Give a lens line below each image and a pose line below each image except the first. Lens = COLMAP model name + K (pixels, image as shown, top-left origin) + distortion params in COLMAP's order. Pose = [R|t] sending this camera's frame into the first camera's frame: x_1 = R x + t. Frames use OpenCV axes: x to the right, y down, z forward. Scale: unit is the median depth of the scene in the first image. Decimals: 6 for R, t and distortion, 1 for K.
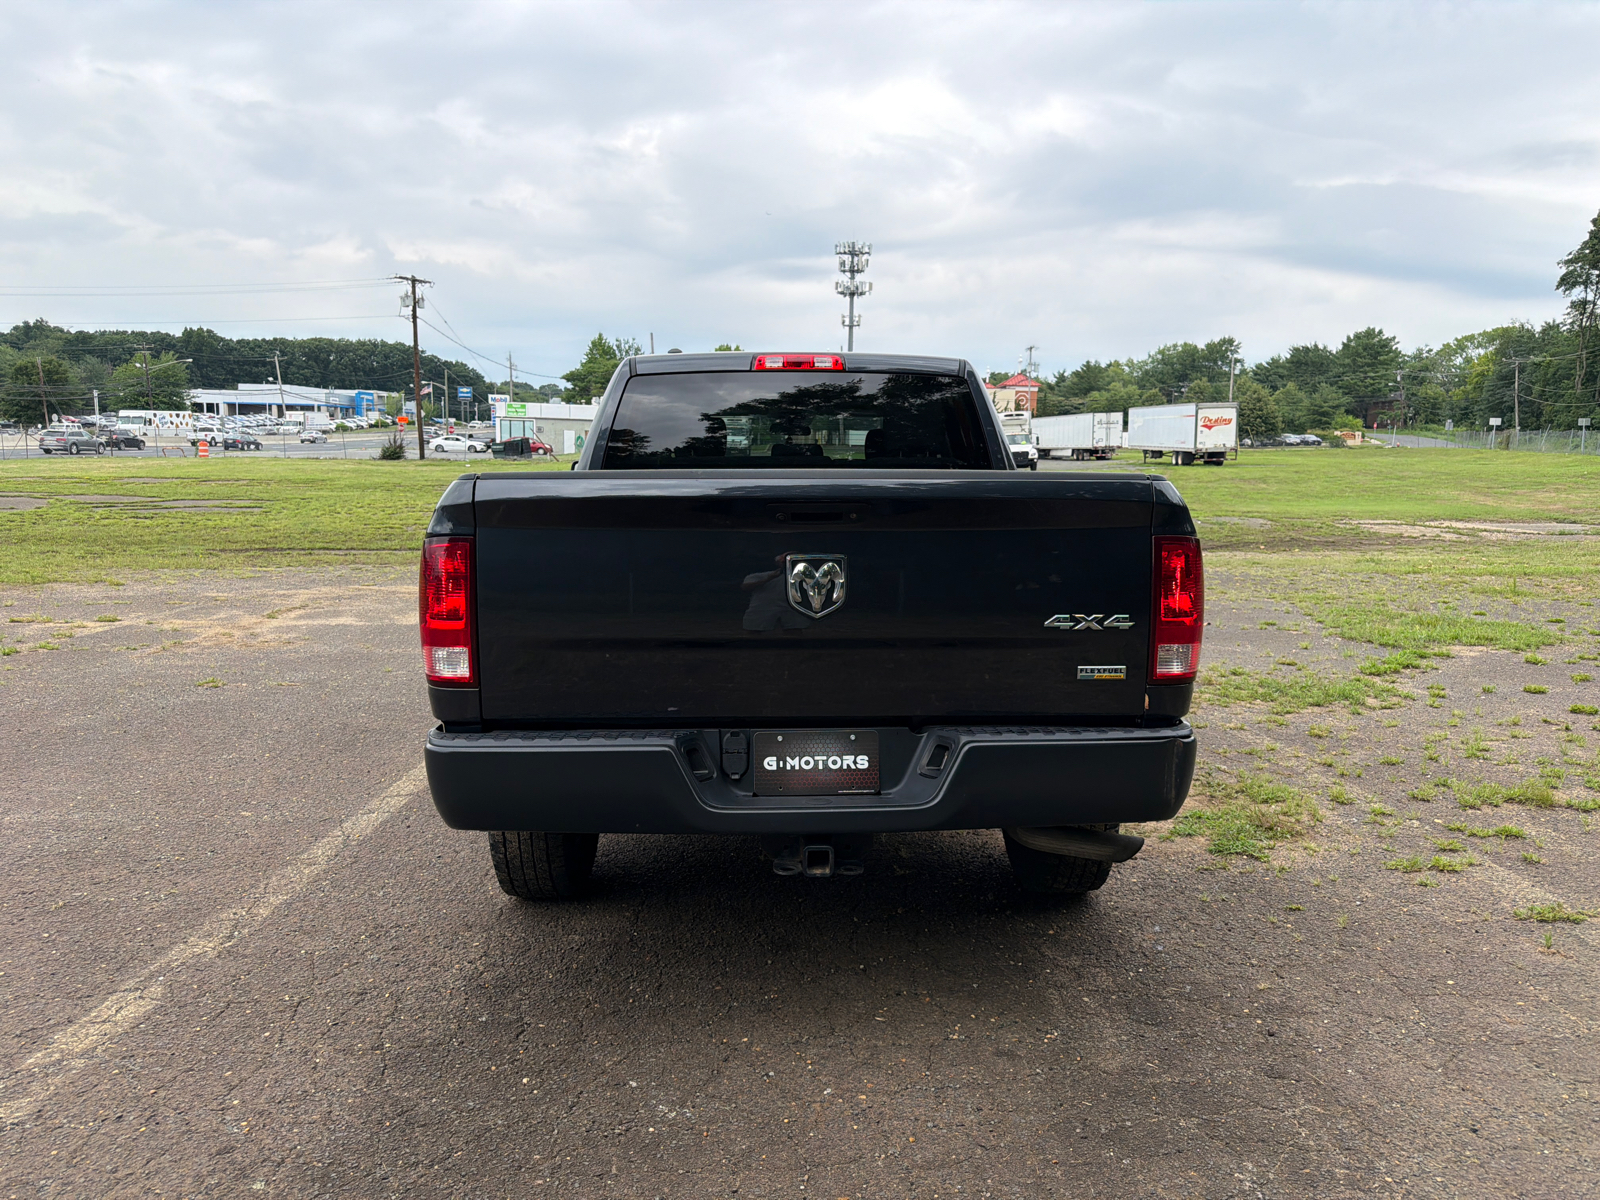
lens RADIAL K [[1125.6, 0, 806.4], [0, 1125.6, 607.4], [0, 0, 1]] dist [0.088309, -0.134977]
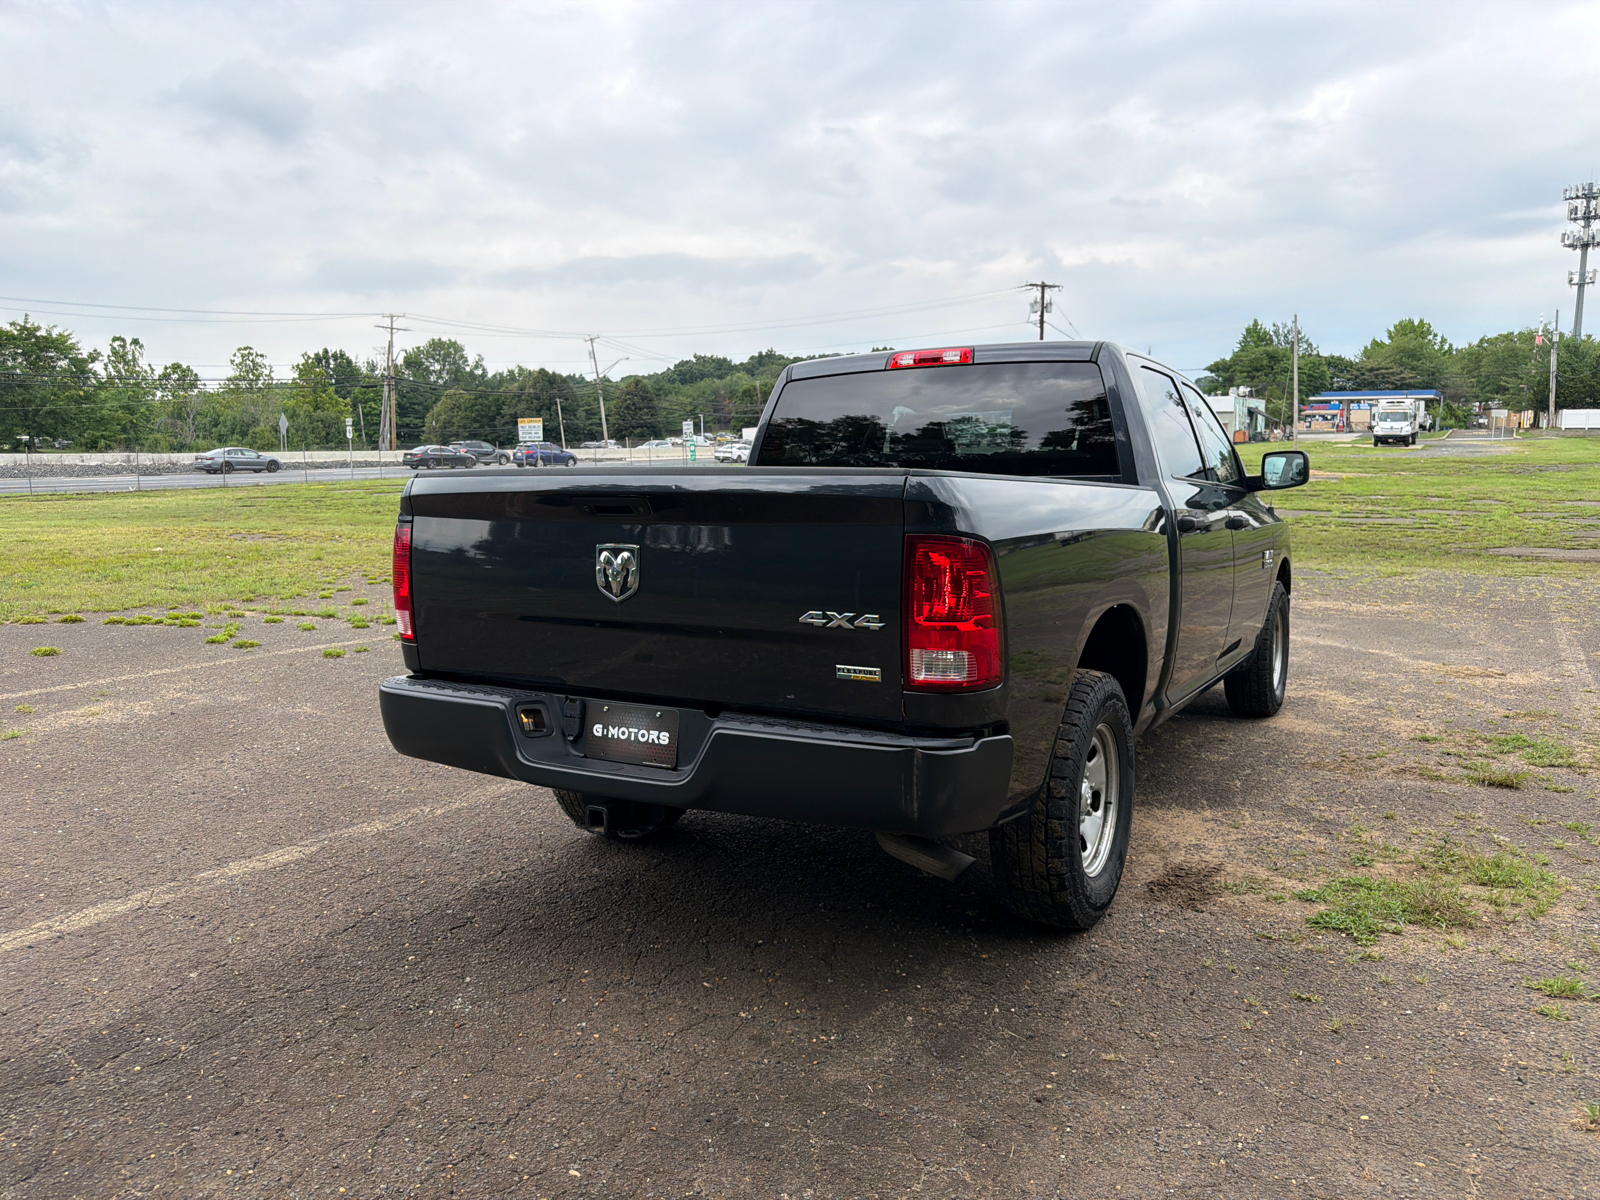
lens RADIAL K [[1129.6, 0, 796.9], [0, 1129.6, 605.6], [0, 0, 1]] dist [0.076731, -0.119760]
pose [[0.844181, 0.051563, -0.533572, 0.193090], [-0.051408, 0.998563, 0.015164, -0.003242], [0.533587, 0.014629, 0.845619, 0.040308]]
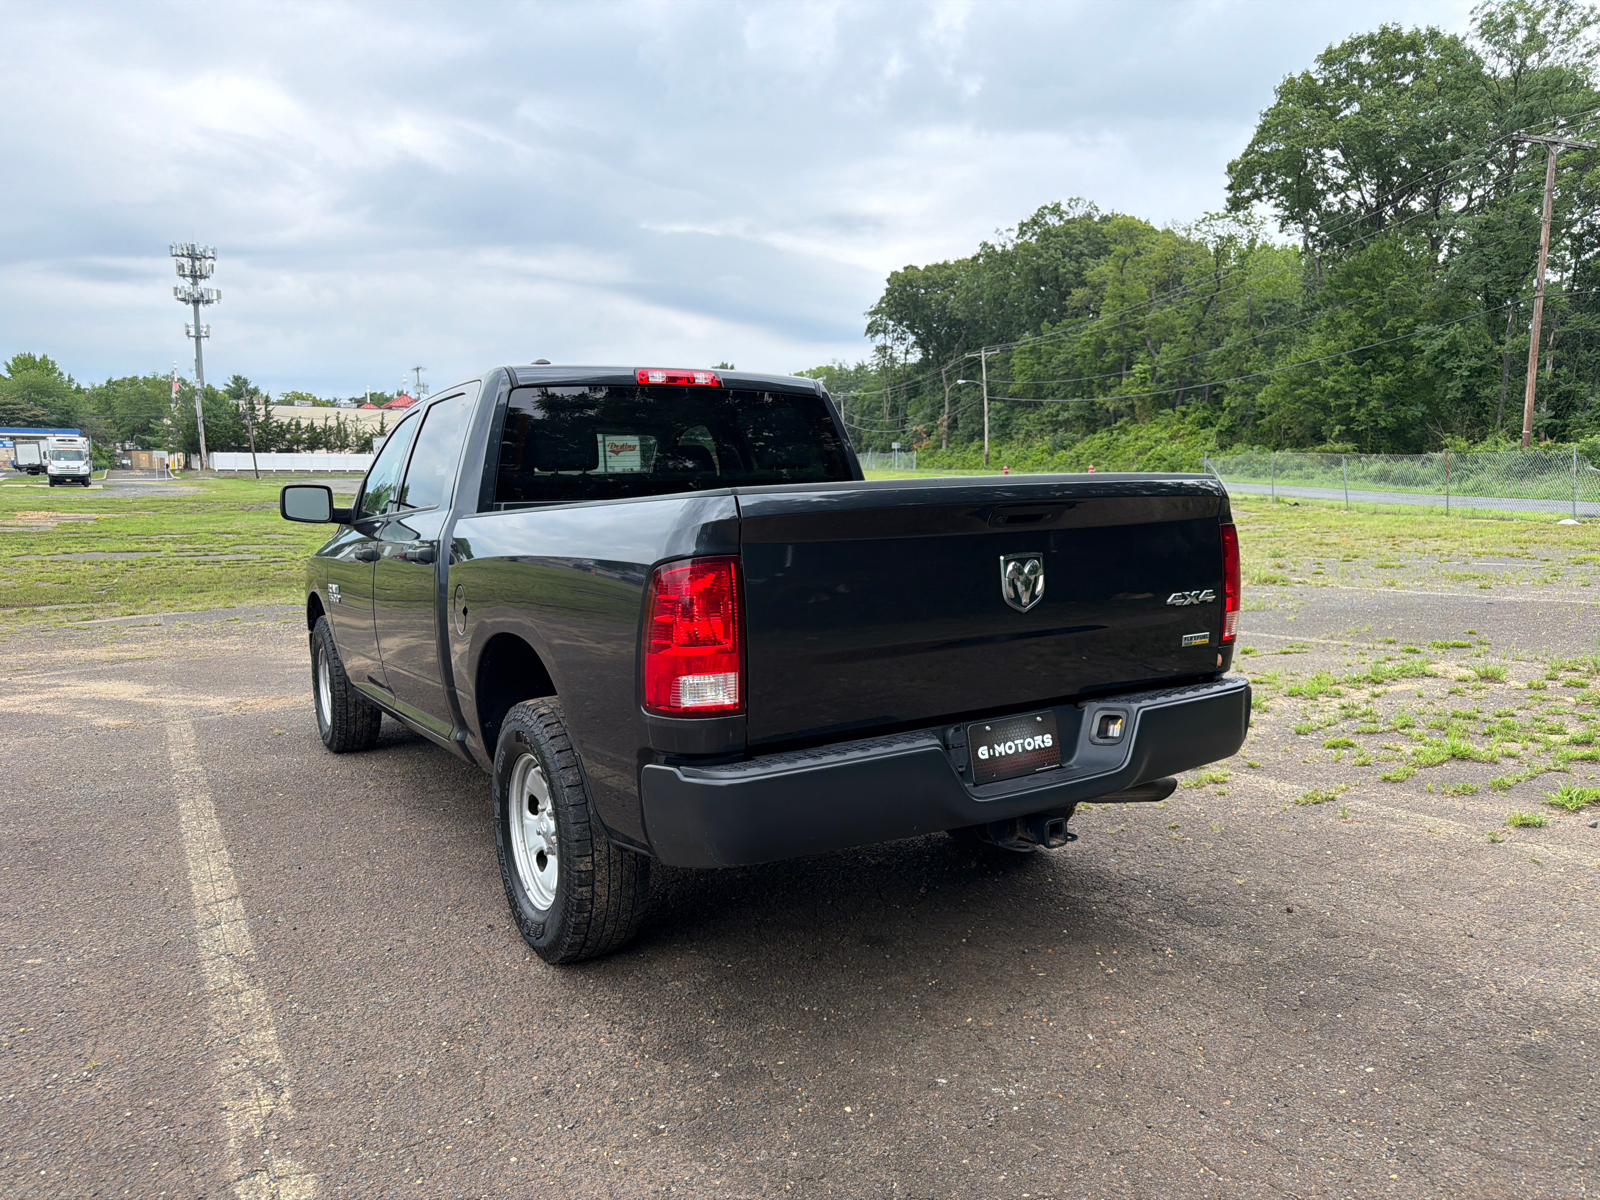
lens RADIAL K [[1139.1, 0, 798.0], [0, 1139.1, 596.9], [0, 0, 1]] dist [0.030922, -0.040091]
pose [[0.866020, -0.071883, 0.494815, -0.186445], [0.086692, 0.996211, -0.007006, -0.004114], [-0.492436, 0.048963, 0.868970, 0.038723]]
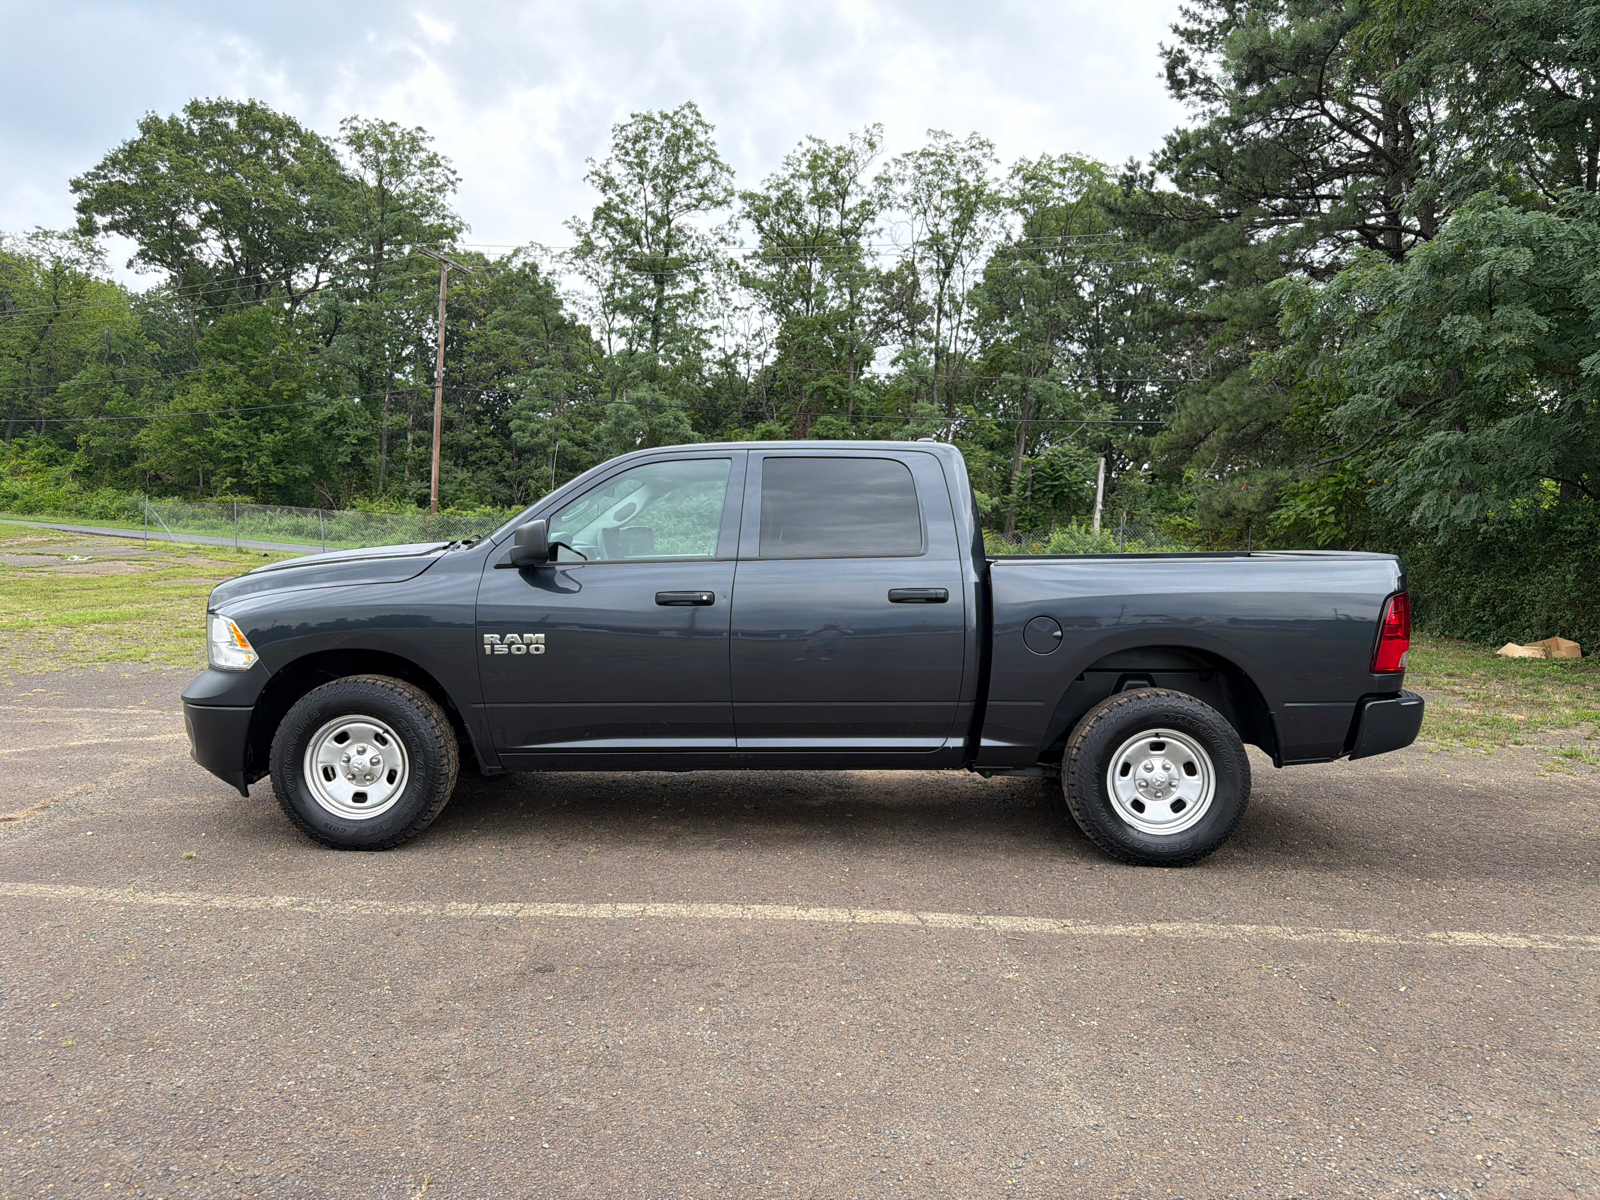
lens RADIAL K [[1125.6, 0, 806.4], [0, 1125.6, 607.4], [0, 0, 1]] dist [0.088309, -0.134977]
pose [[0.040551, -0.061252, 0.997298, -0.579790], [0.094032, 0.993923, 0.057221, -0.061603], [-0.994743, 0.091458, 0.046064, 0.491727]]
